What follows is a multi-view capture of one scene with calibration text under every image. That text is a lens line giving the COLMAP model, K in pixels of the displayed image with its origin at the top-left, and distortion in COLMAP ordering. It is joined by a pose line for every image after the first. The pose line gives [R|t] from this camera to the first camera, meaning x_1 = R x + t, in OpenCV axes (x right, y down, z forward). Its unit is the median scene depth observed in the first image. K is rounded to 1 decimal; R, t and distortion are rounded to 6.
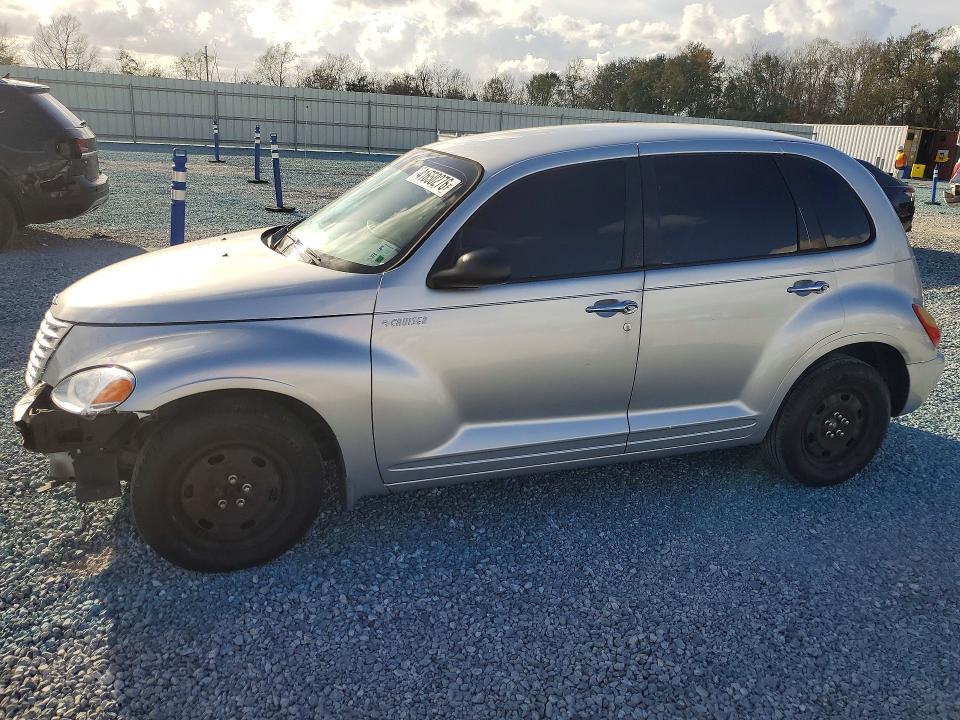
lens RADIAL K [[735.9, 0, 479.7], [0, 735.9, 381.3], [0, 0, 1]] dist [0.009650, 0.000825]
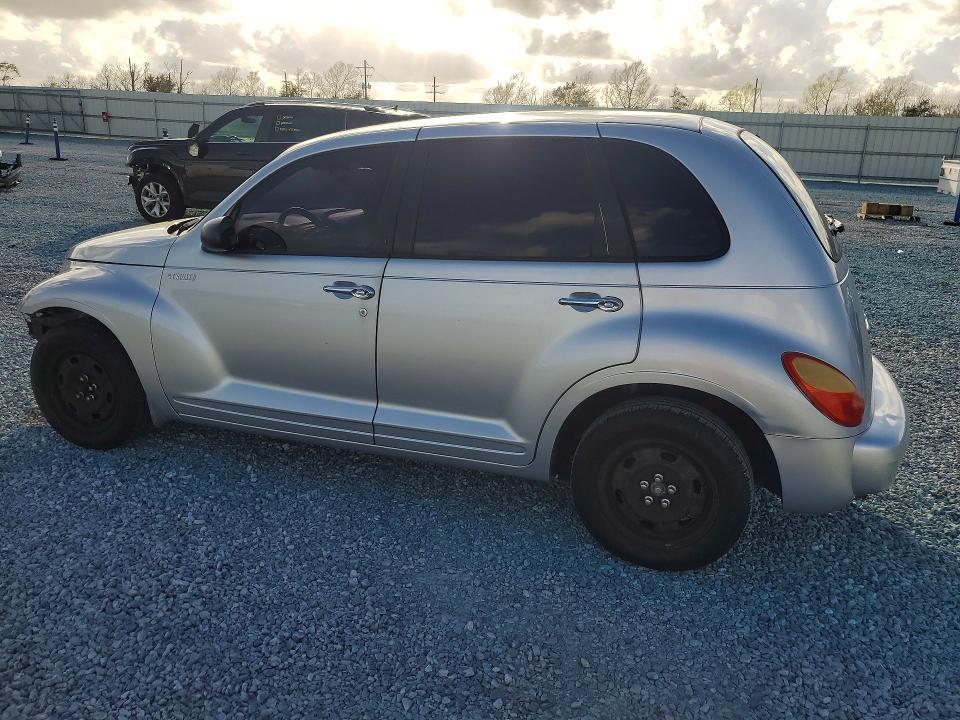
lens RADIAL K [[753.1, 0, 480.0], [0, 753.1, 360.0], [0, 0, 1]] dist [0.007914, 0.007177]
pose [[0.773855, 0.161931, -0.612313, 0.861256], [-0.205229, 0.978714, -0.000545, -0.038030], [0.599191, 0.126086, 0.790615, 0.271286]]
